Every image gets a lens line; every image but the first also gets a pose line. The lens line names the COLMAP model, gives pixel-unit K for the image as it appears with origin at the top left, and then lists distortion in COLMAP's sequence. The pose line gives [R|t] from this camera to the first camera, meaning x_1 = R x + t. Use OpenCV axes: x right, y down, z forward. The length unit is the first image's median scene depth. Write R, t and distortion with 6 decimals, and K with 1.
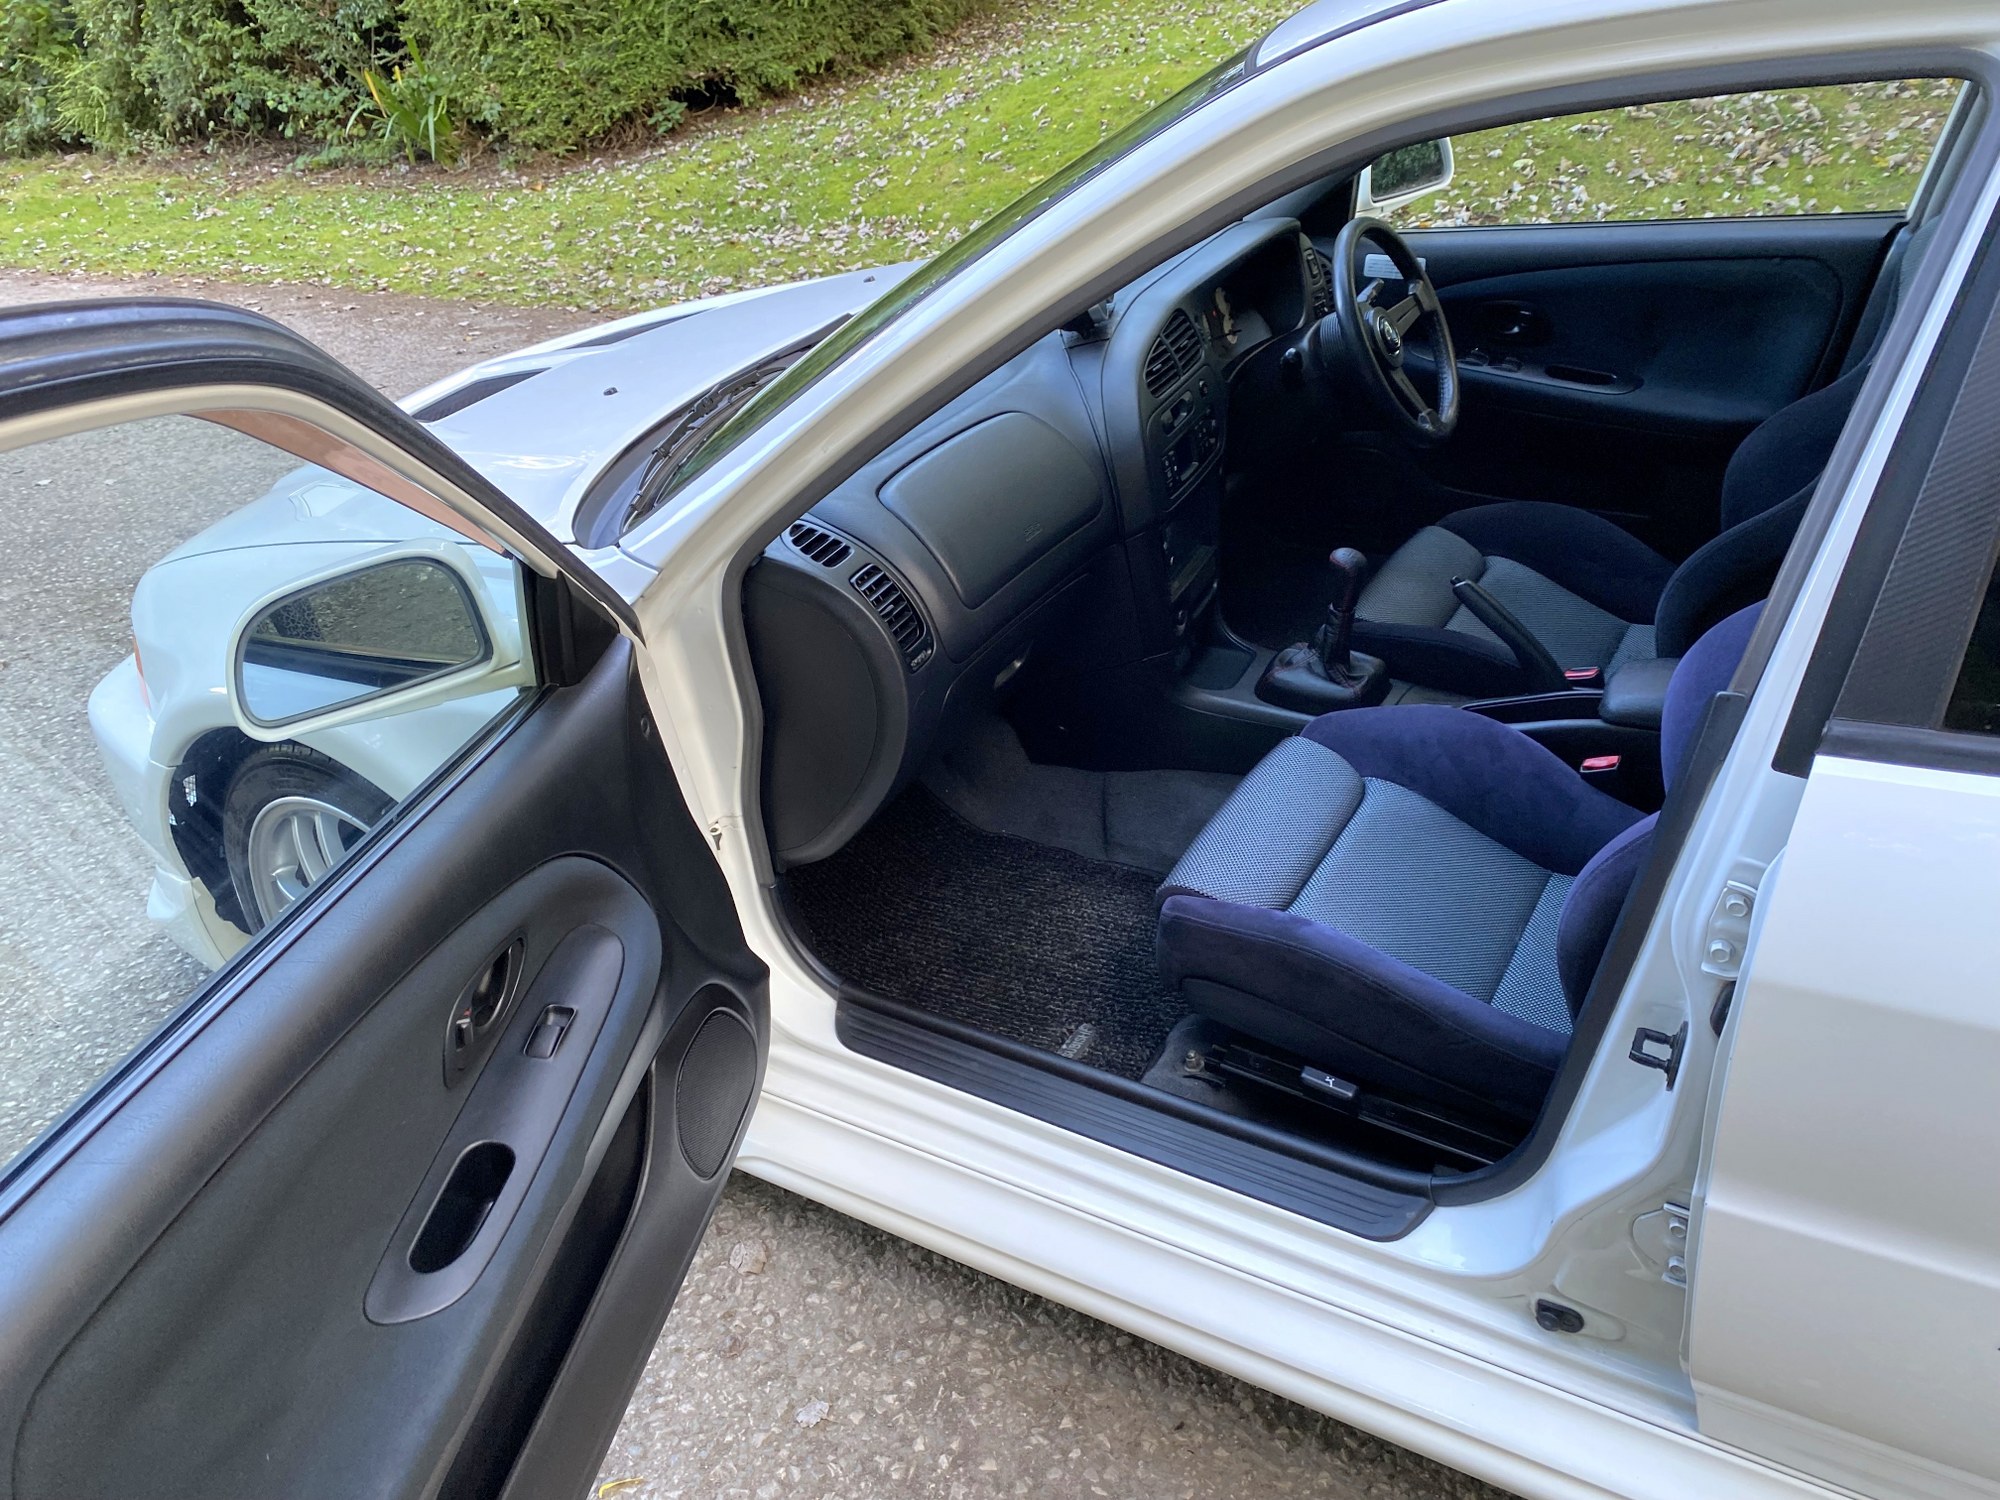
lens RADIAL K [[1506.1, 0, 1000.5], [0, 1506.1, 751.5], [0, 0, 1]] dist [0.021114, -0.020157]
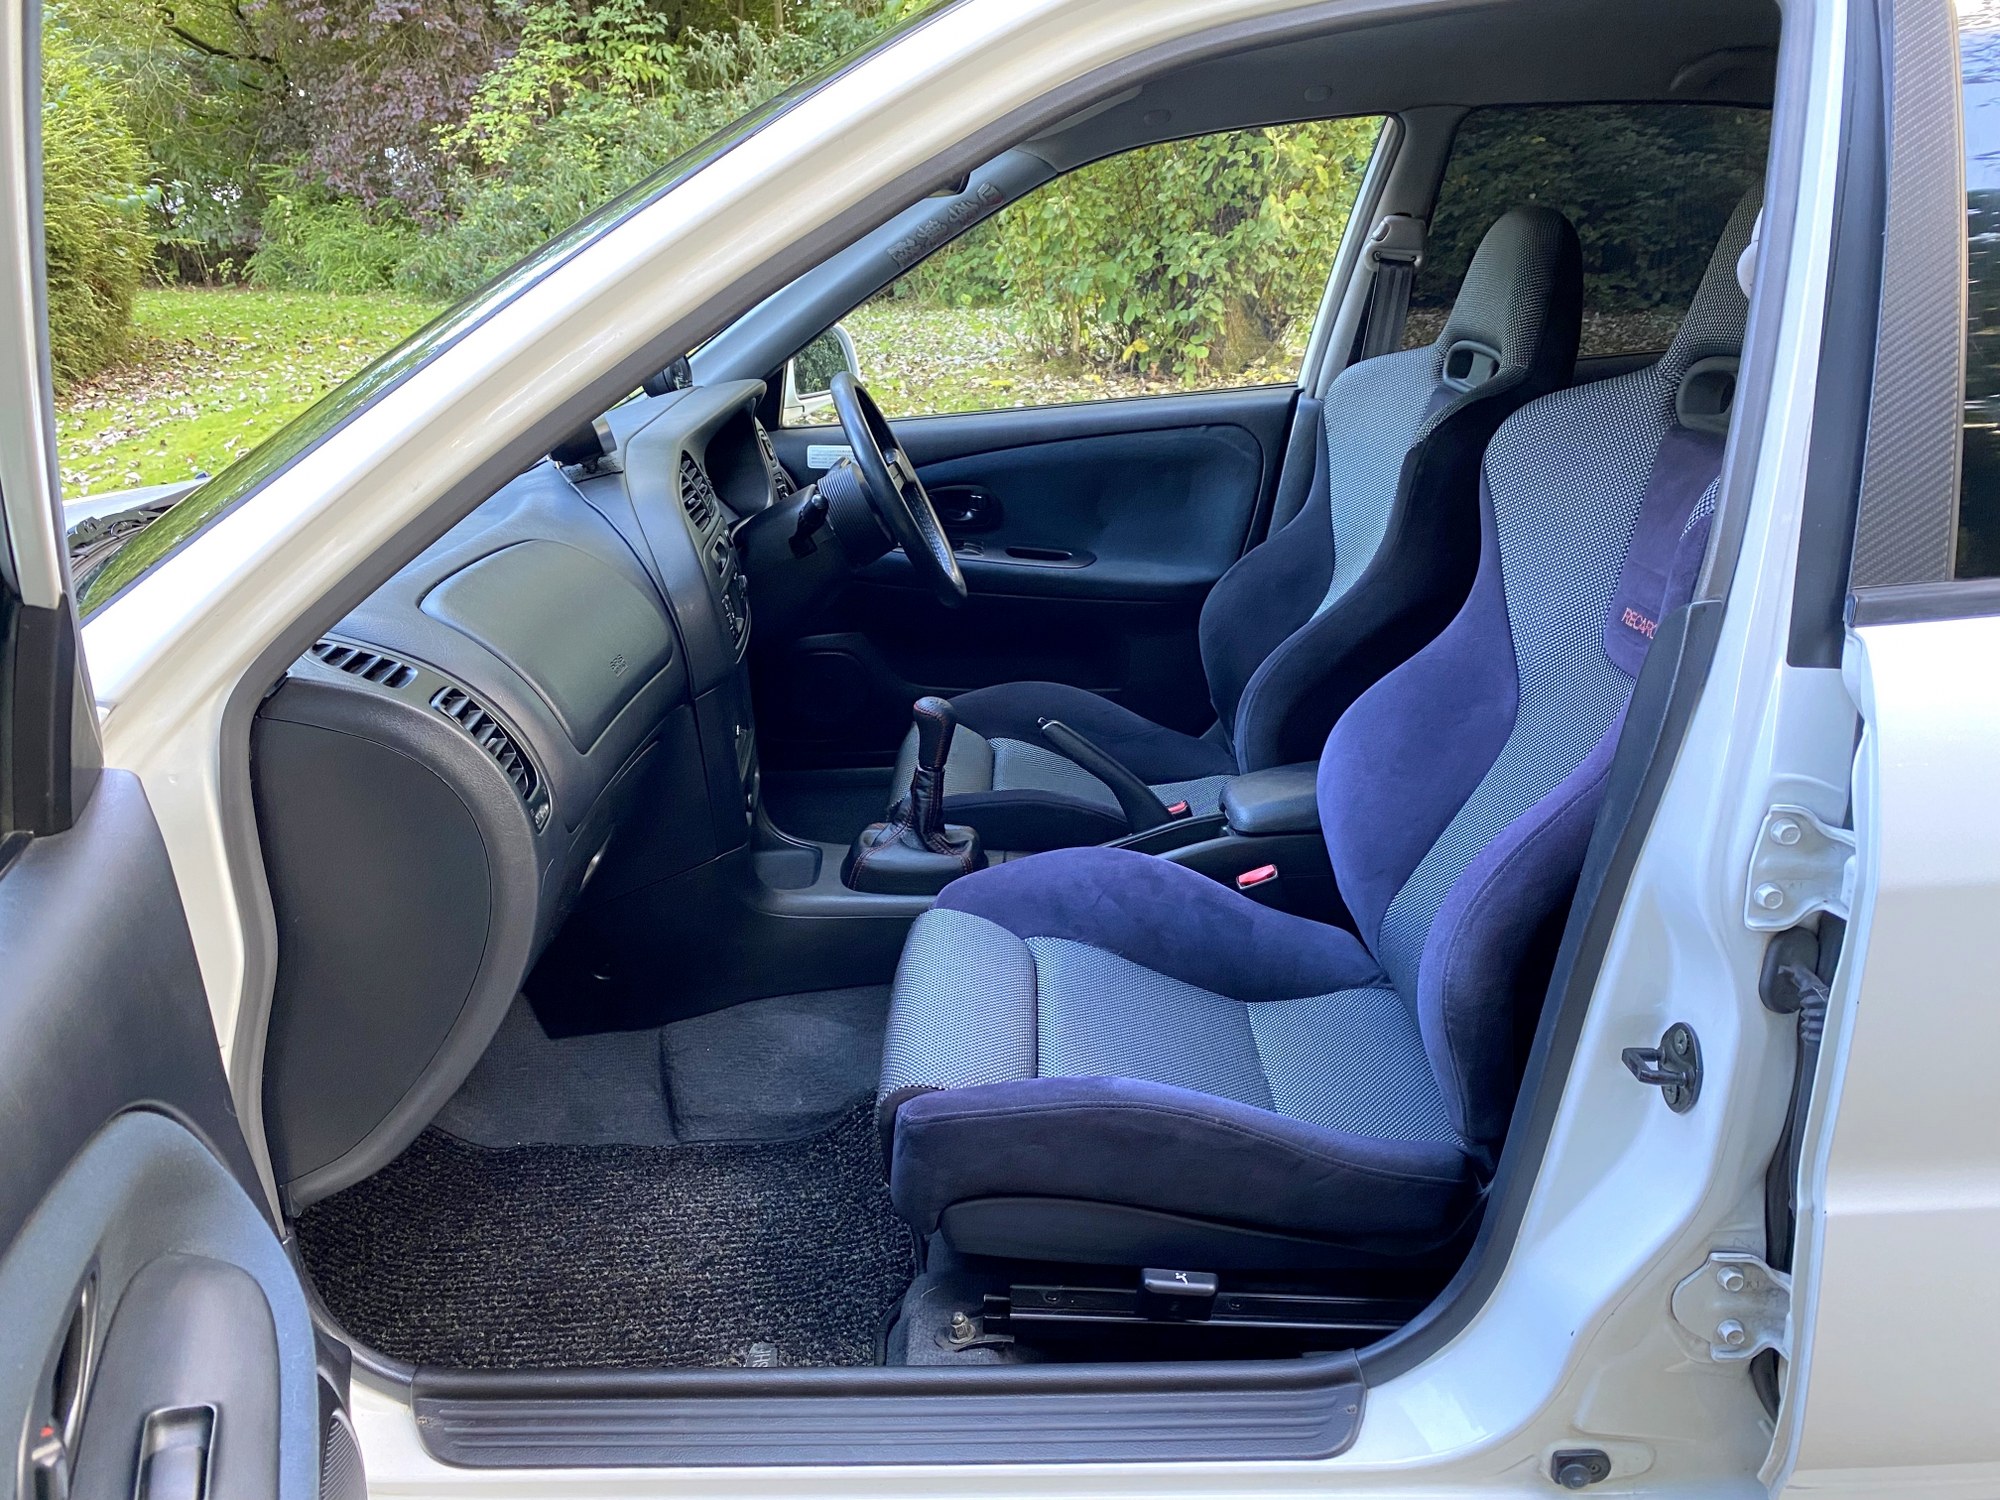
lens RADIAL K [[1506.1, 0, 1000.2], [0, 1506.1, 743.9], [0, 0, 1]] dist [0.021114, -0.020157]
pose [[0.859553, -0.085541, 0.503837, -0.187832], [0.208842, 0.958608, -0.193536, 0.073215], [-0.466427, 0.271577, 0.841838, 0.270526]]
